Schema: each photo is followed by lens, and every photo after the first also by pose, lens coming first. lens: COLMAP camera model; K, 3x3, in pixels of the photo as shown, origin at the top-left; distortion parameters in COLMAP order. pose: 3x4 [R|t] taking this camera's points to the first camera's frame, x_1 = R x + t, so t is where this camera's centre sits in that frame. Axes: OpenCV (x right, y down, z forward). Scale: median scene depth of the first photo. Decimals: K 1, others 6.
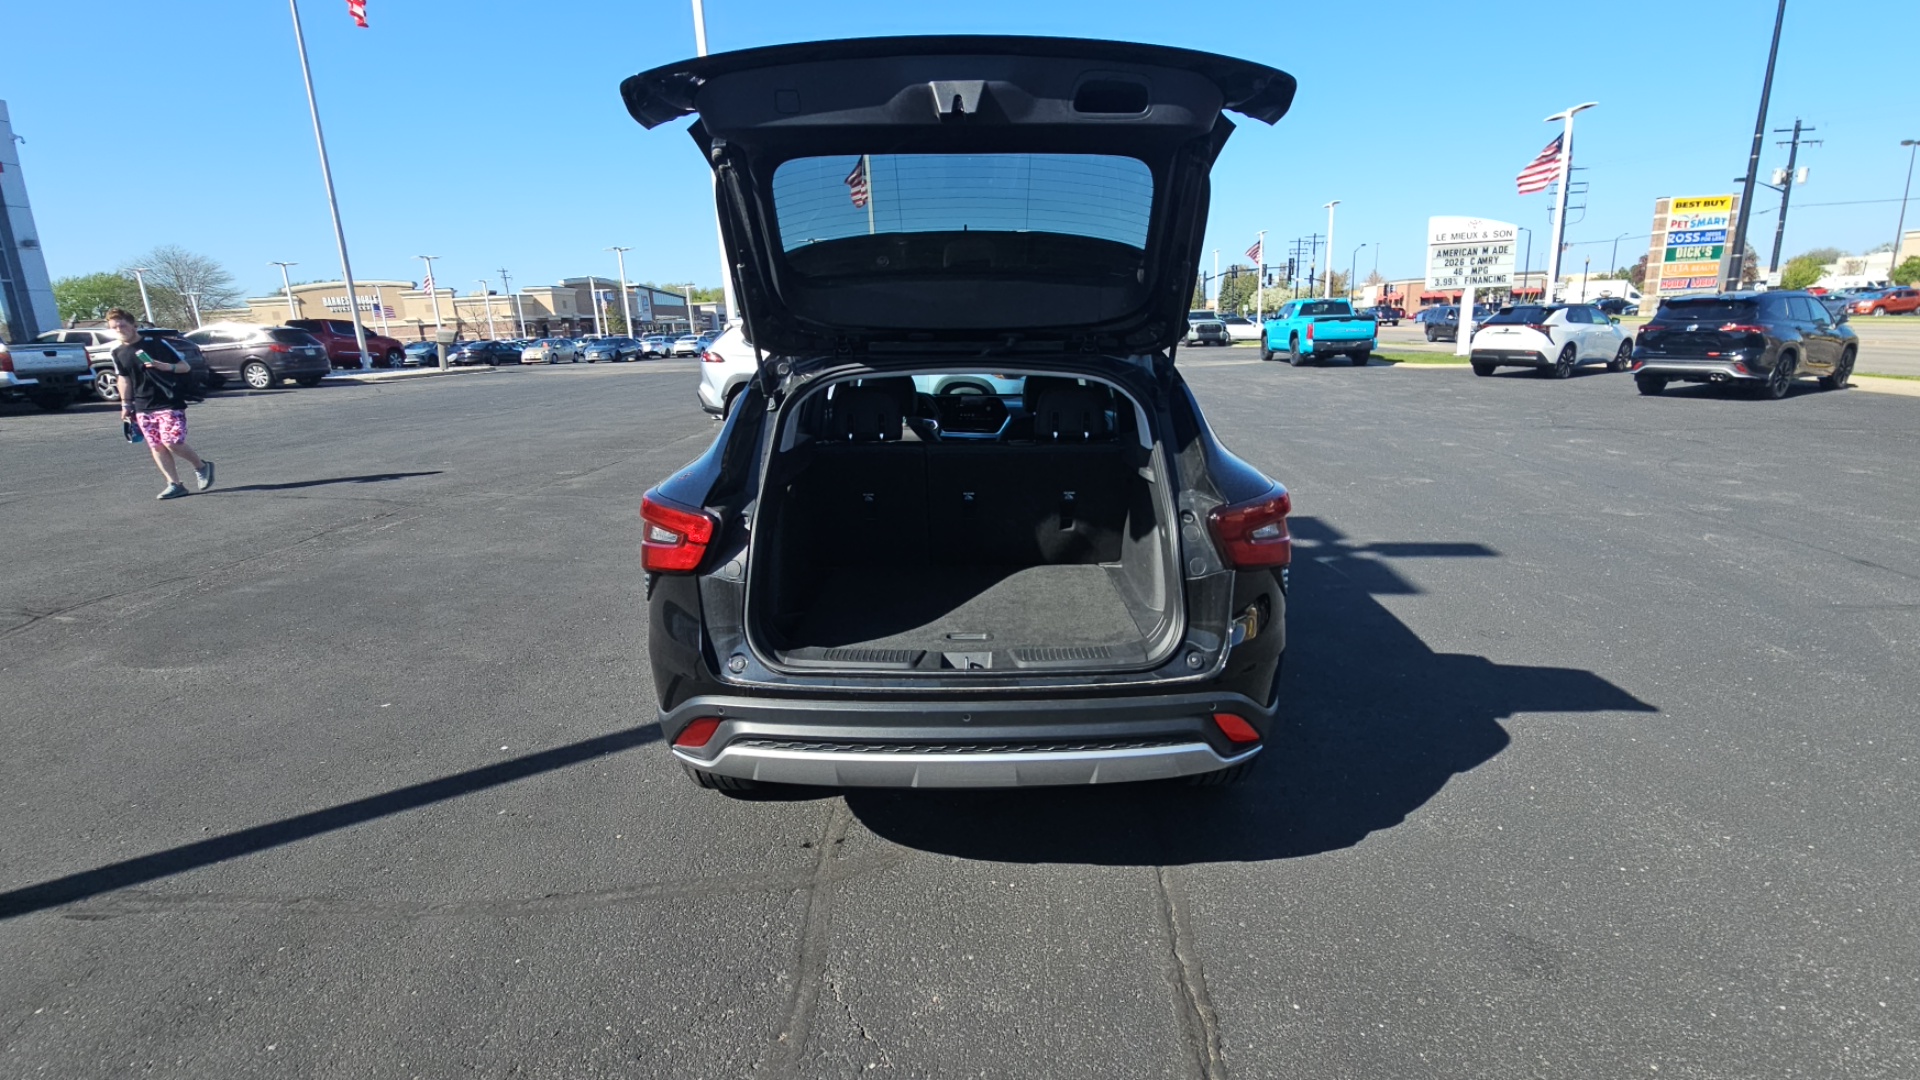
lens RADIAL K [[862.6, 0, 973.2], [0, 862.6, 559.5], [0, 0, 1]] dist [0.006826, -0.006150]
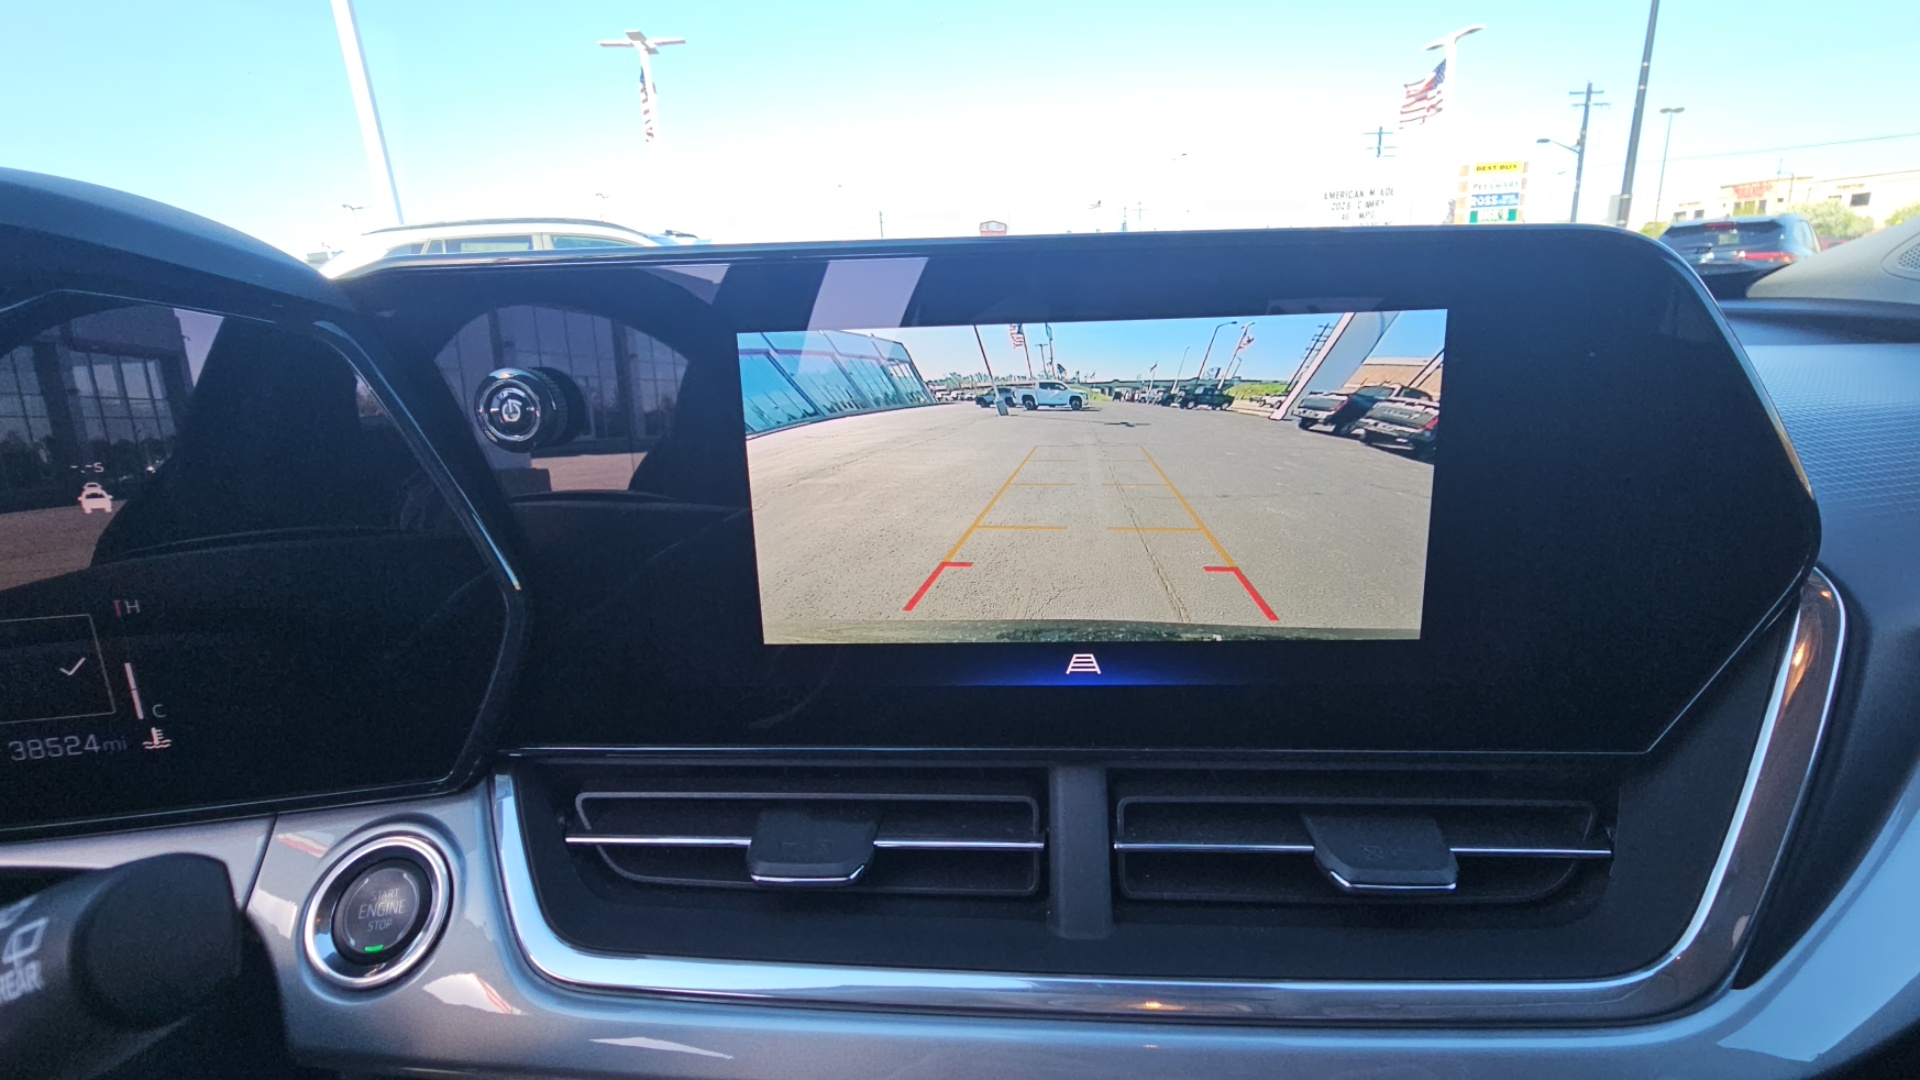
lens RADIAL K [[862.6, 0, 983.8], [0, 862.6, 550.5], [0, 0, 1]] dist [0.006826, -0.006150]
pose [[0.979082, -0.071441, 0.190513, -0.003052], [0.068260, 0.997397, 0.023215, -0.034189], [-0.191676, -0.009724, 0.981410, 0.191656]]
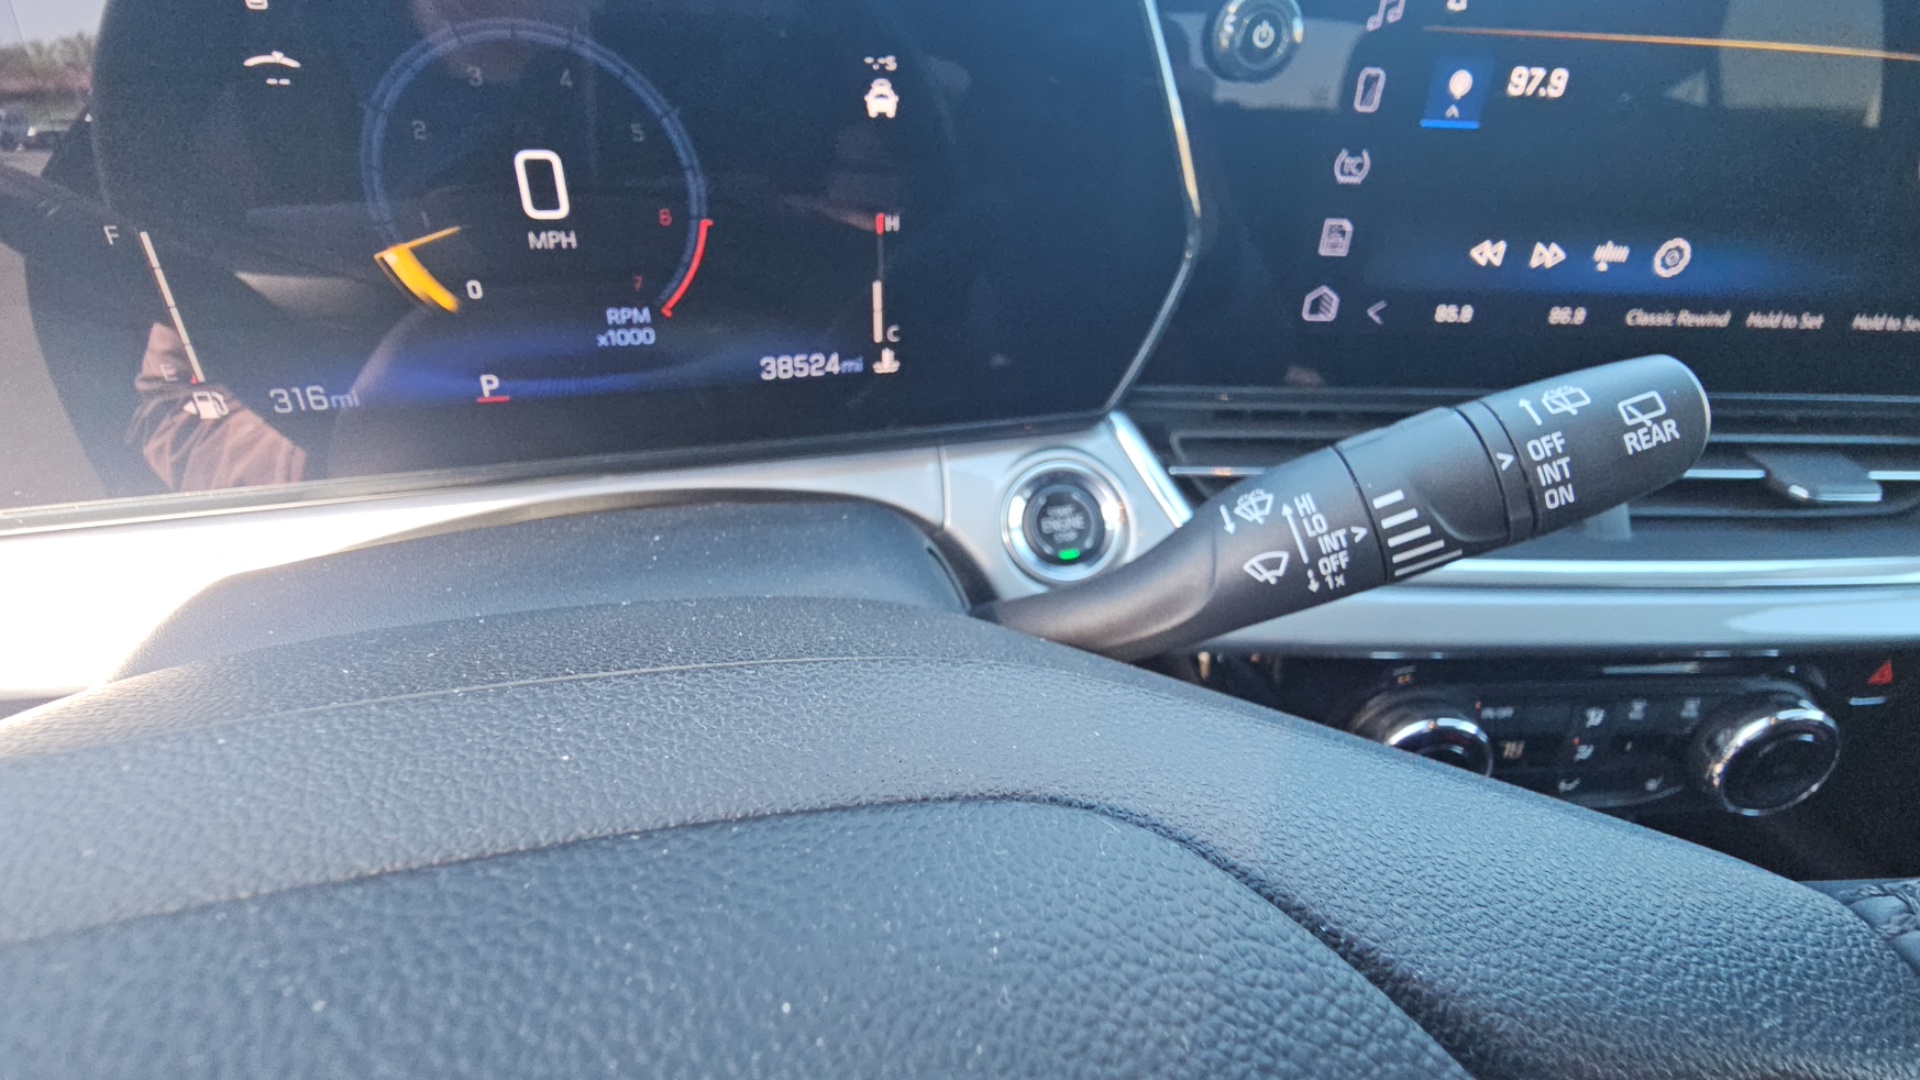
lens RADIAL K [[862.6, 0, 979.7], [0, 862.6, 540.7], [0, 0, 1]] dist [0.006826, -0.006150]
pose [[0.942015, -0.127875, 0.310251, -0.013952], [0.031765, 0.954375, 0.296915, -0.033369], [-0.334064, -0.269843, 0.903098, 0.193034]]
